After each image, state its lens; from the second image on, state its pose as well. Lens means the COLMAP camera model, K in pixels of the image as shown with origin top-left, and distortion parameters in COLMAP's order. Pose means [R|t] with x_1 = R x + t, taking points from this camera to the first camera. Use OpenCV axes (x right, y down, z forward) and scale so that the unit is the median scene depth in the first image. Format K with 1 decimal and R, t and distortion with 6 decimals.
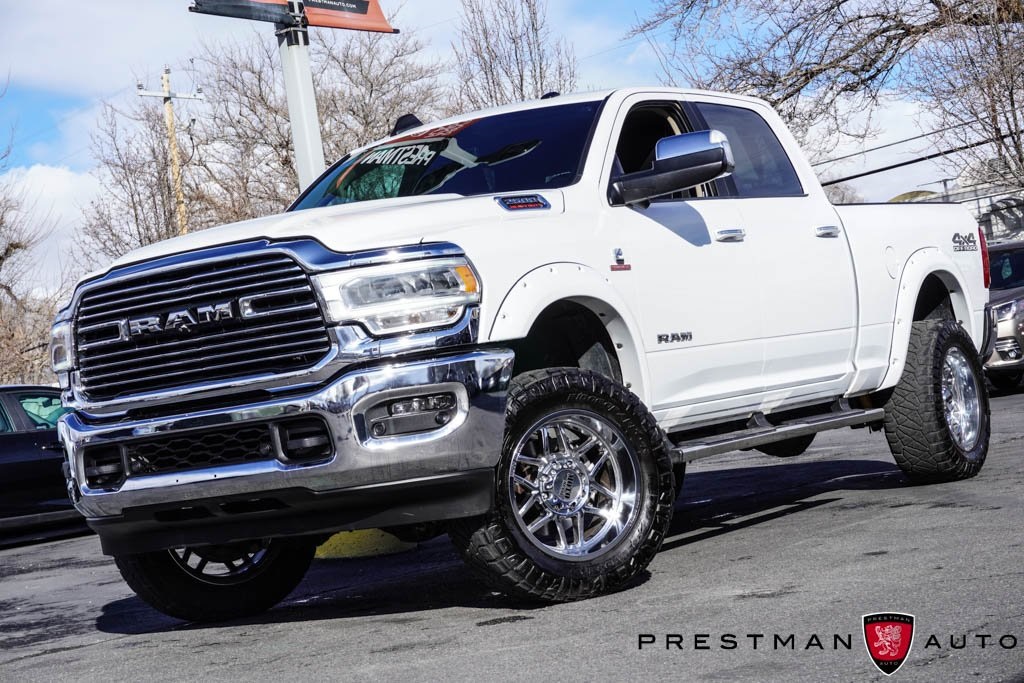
lens RADIAL K [[2085.4, 0, 512.0], [0, 2085.4, 341.5], [0, 0, 1]] dist [0.190733, 0.082427]
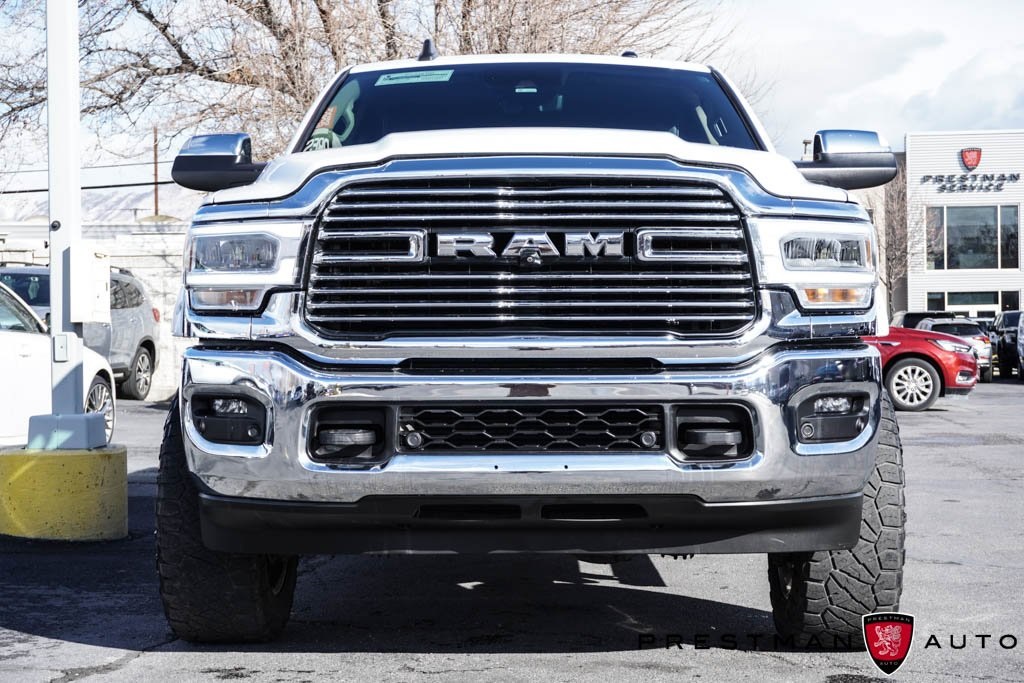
lens RADIAL K [[1742.7, 0, 512.0], [0, 1742.7, 341.5], [0, 0, 1]] dist [-0.000376, 0.000824]
pose [[0.837054, 0.135872, 0.529980, -0.477655], [-0.130080, 0.990320, -0.048441, 0.052155], [-0.531431, -0.028392, 0.846625, 0.494665]]
